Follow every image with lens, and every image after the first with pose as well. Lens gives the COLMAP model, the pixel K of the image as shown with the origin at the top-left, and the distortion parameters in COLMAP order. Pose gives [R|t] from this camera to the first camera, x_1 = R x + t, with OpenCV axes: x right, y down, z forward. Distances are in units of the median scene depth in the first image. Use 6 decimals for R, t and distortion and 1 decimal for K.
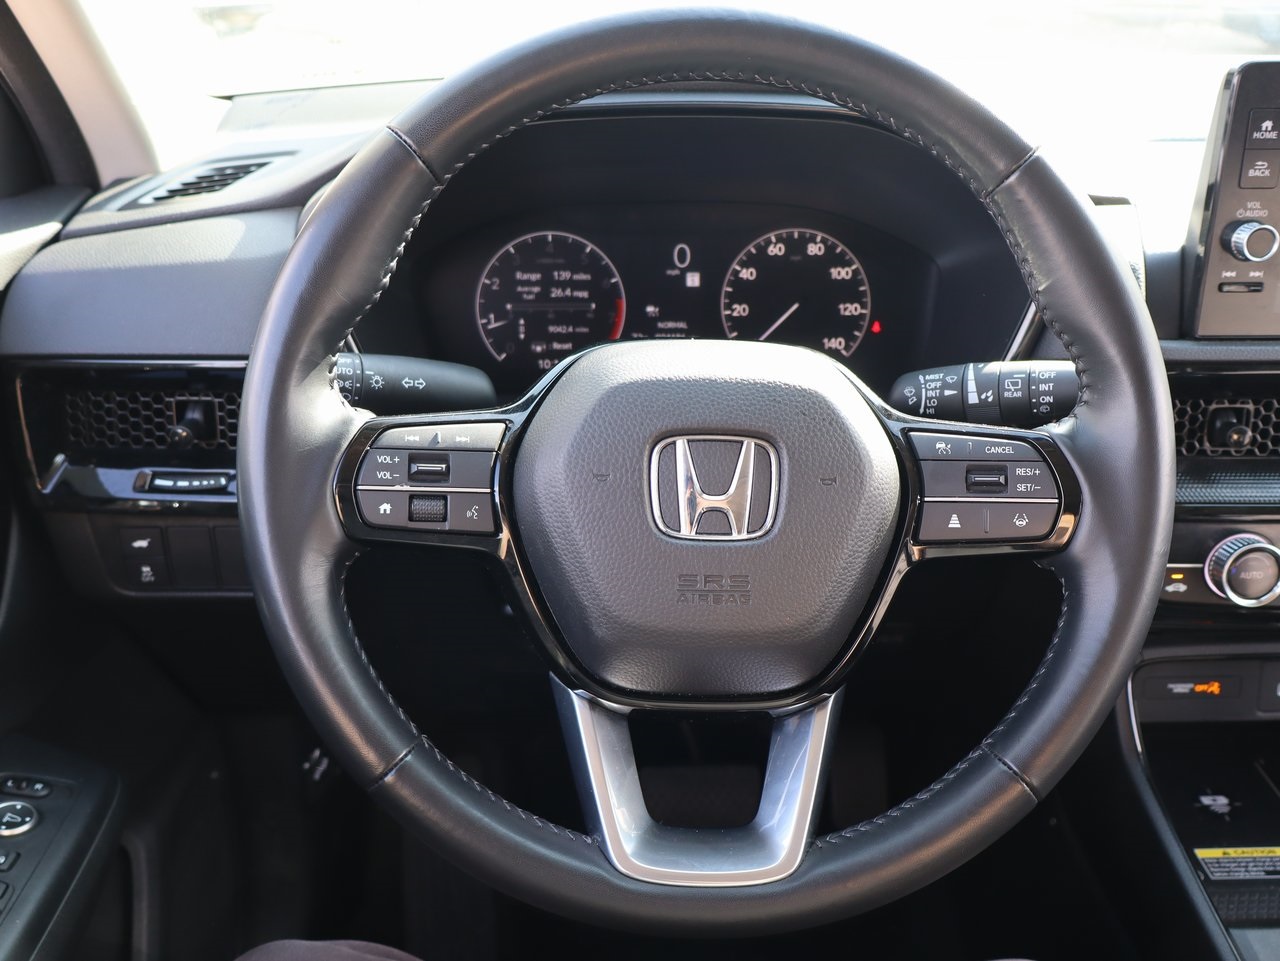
lens RADIAL K [[1257.4, 0, 633.1], [0, 1257.4, 472.0], [0, 0, 1]] dist [-0.004709, 0.000000]
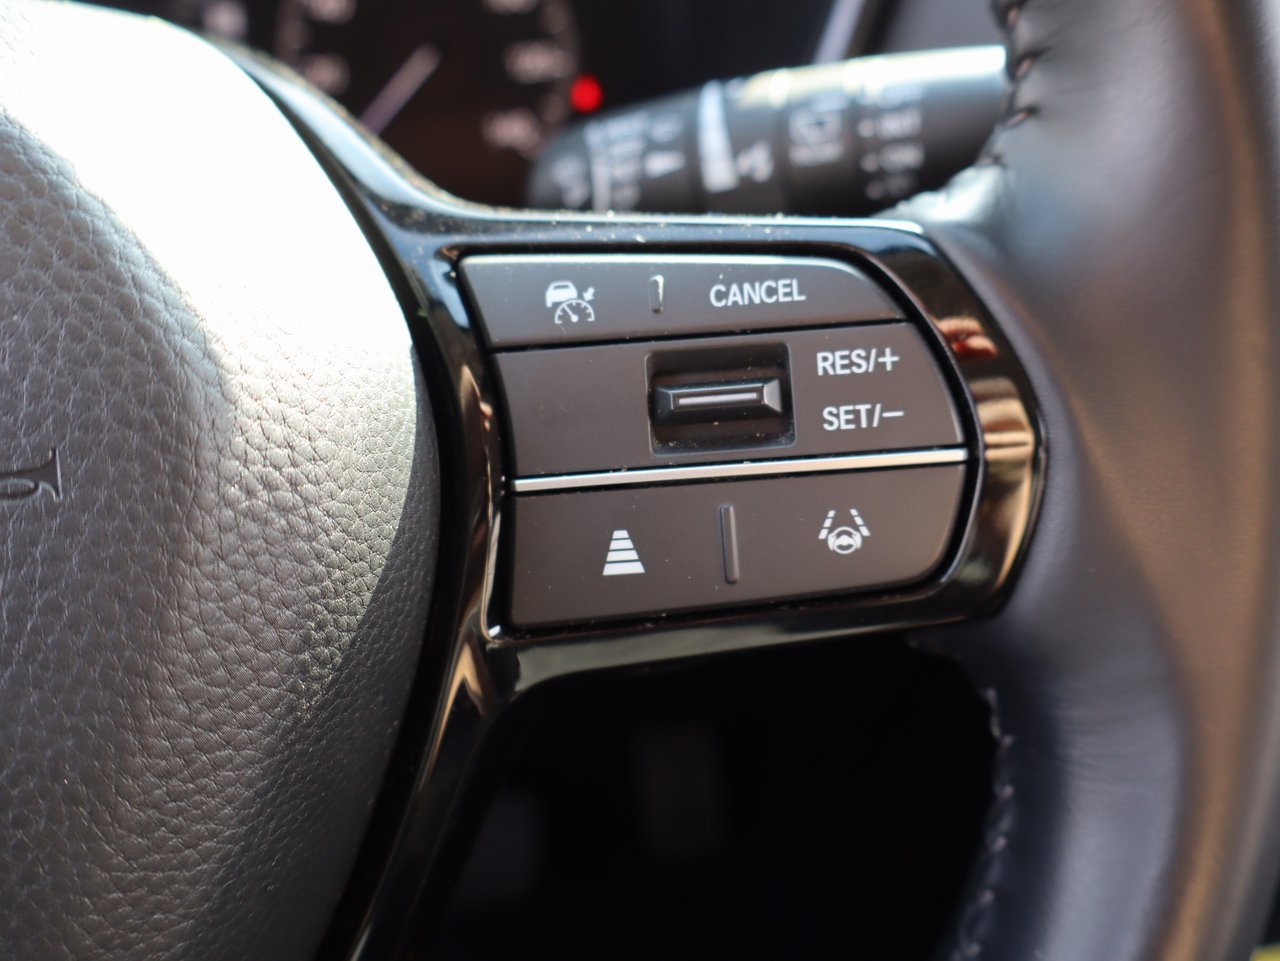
lens RADIAL K [[1257.4, 0, 640.2], [0, 1257.4, 480.4], [0, 0, 1]] dist [-0.004709, 0.000000]
pose [[0.990261, -0.094799, 0.101960, 0.229722], [0.084364, 0.991180, 0.102198, -0.006628], [-0.110749, -0.092601, 0.989525, 0.707824]]
